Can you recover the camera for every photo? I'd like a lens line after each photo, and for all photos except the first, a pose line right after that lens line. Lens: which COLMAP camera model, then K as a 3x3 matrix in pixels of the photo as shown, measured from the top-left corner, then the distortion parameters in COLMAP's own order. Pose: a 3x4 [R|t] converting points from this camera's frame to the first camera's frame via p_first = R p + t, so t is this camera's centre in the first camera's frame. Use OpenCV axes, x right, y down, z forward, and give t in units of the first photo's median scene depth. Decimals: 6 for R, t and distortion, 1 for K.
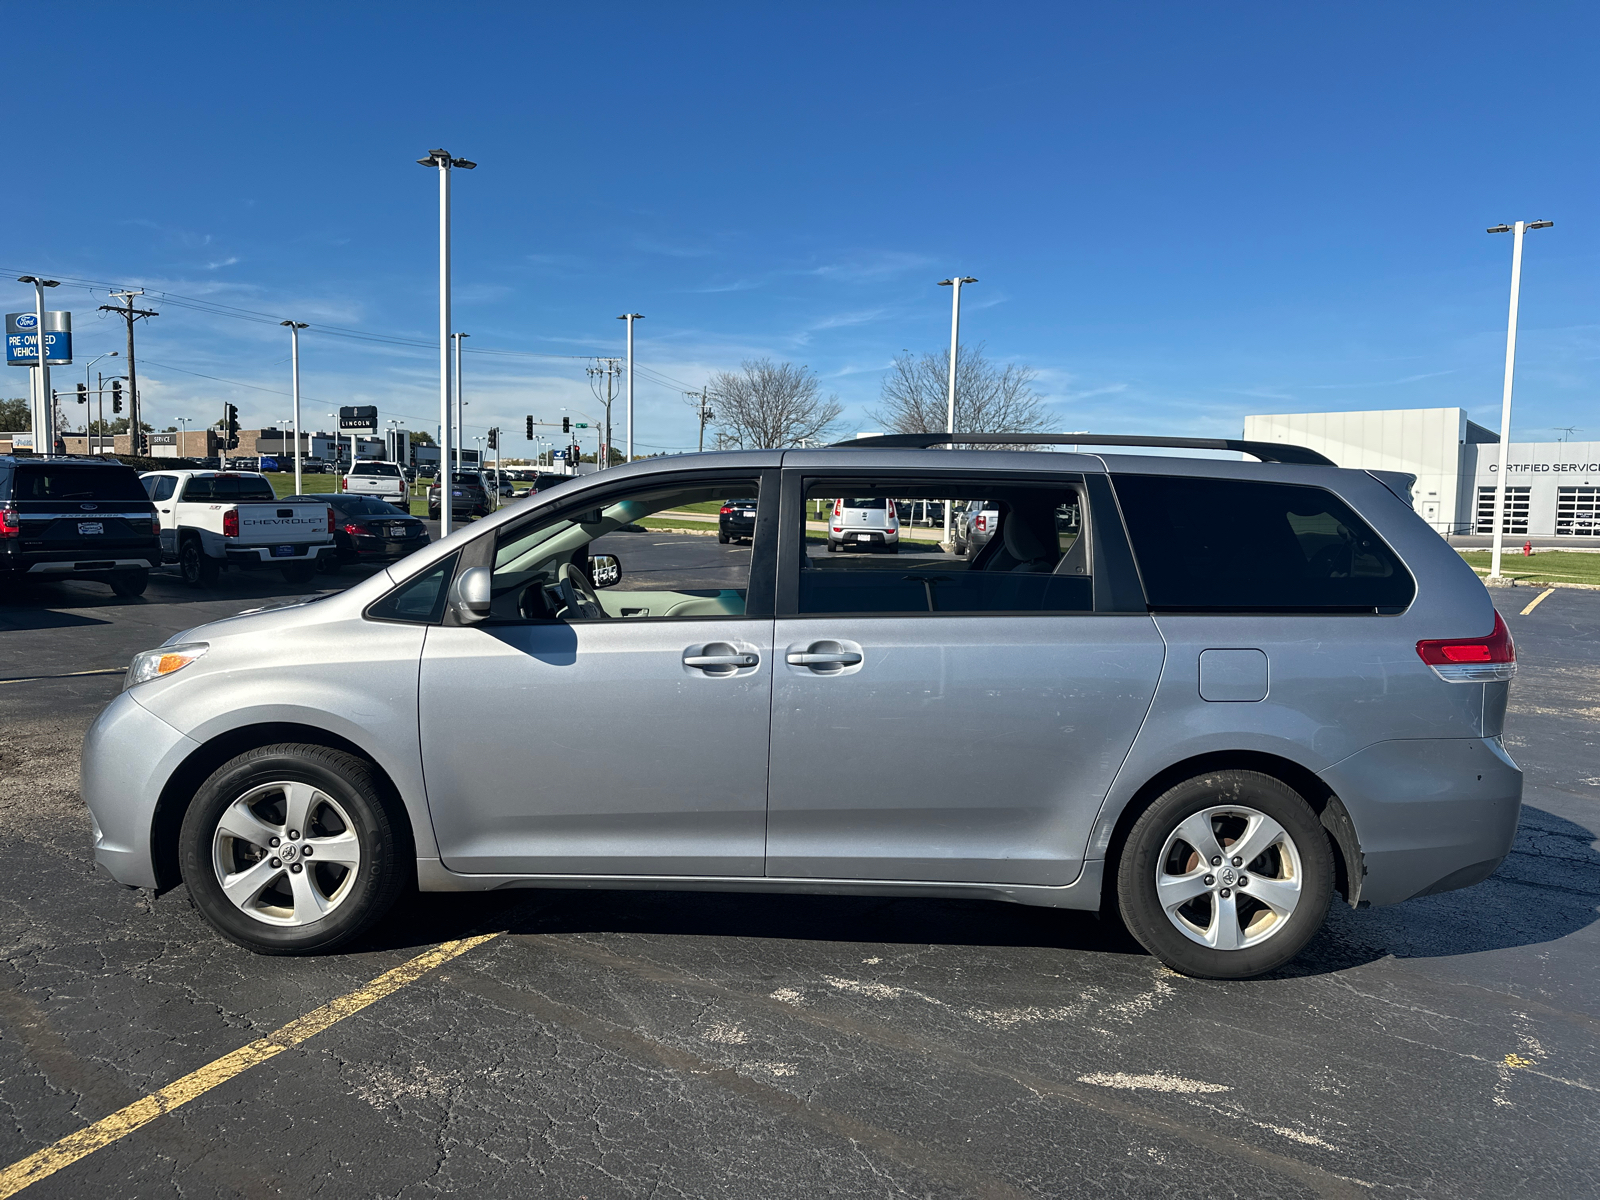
lens RADIAL K [[1142.7, 0, 788.4], [0, 1142.7, 613.6], [0, 0, 1]] dist [0.031953, -0.029715]
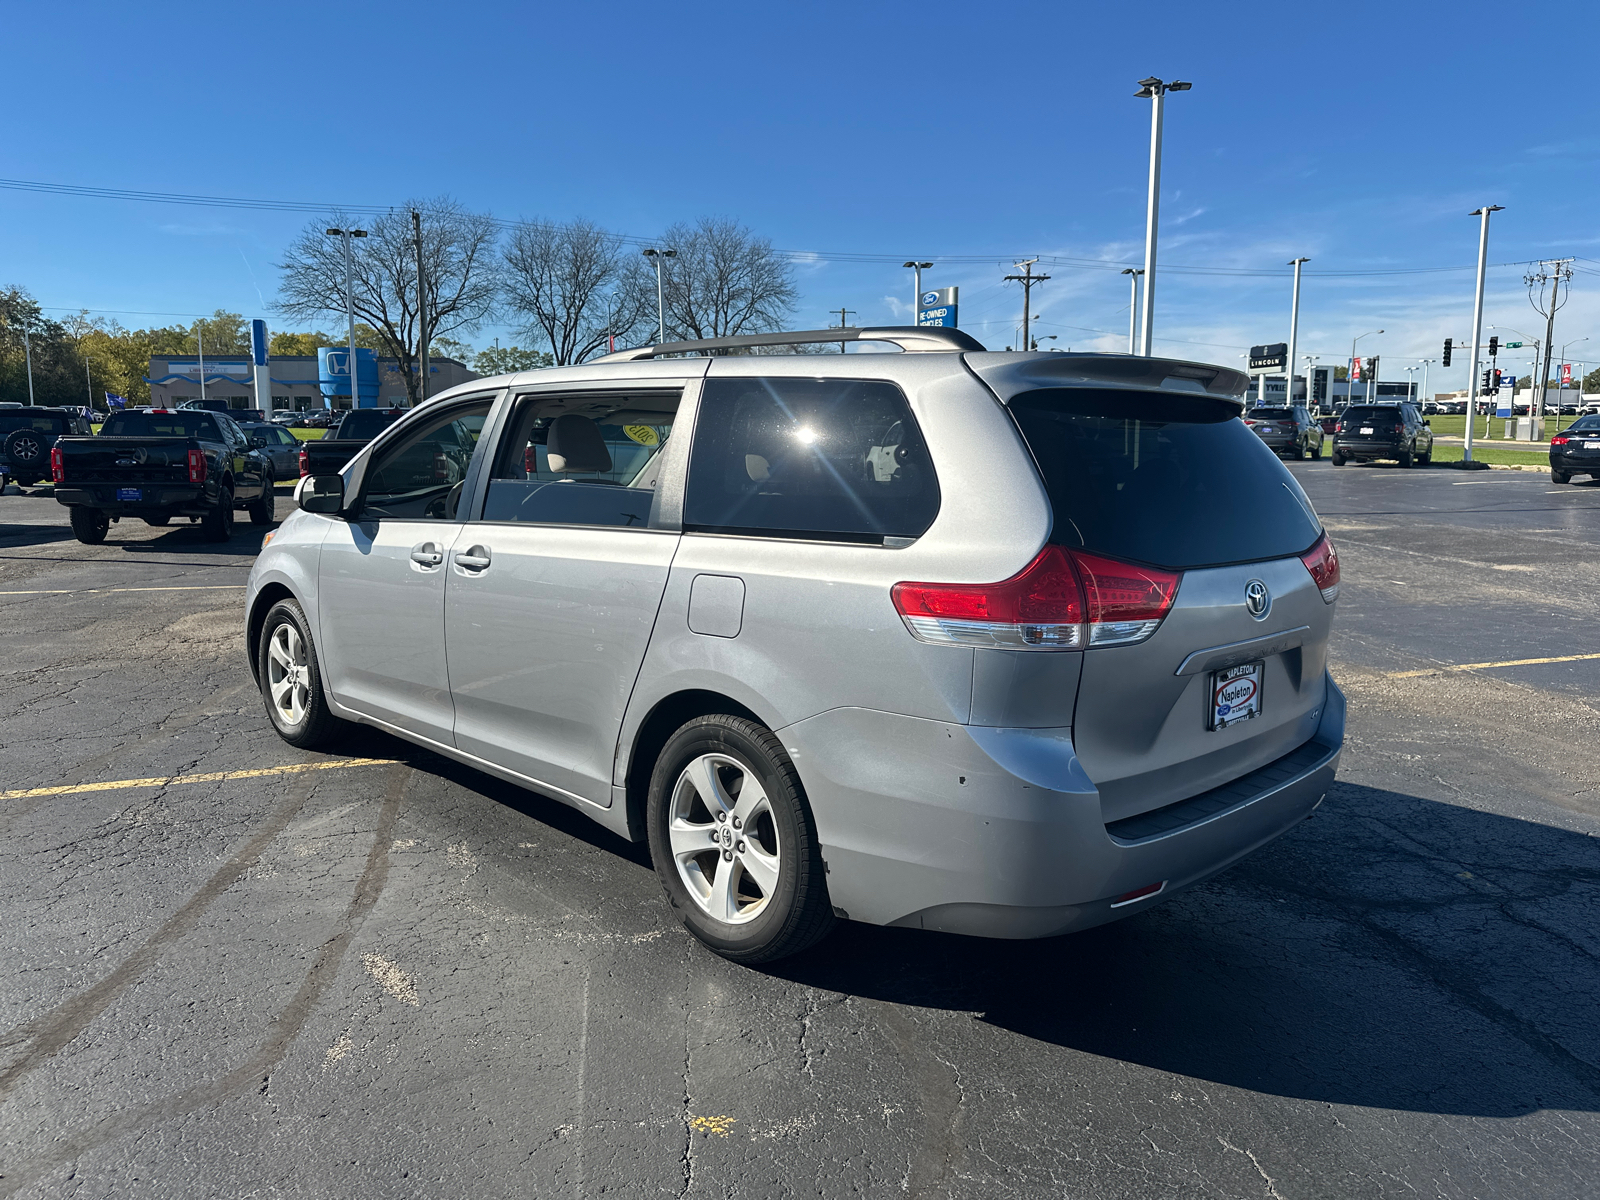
lens RADIAL K [[1142.7, 0, 805.1], [0, 1142.7, 604.4], [0, 0, 1]] dist [0.031953, -0.029715]
pose [[0.699802, 0.080324, -0.709807, 0.133598], [-0.050944, 0.996740, 0.062567, -0.000584], [0.712518, -0.007624, 0.701612, 0.056542]]
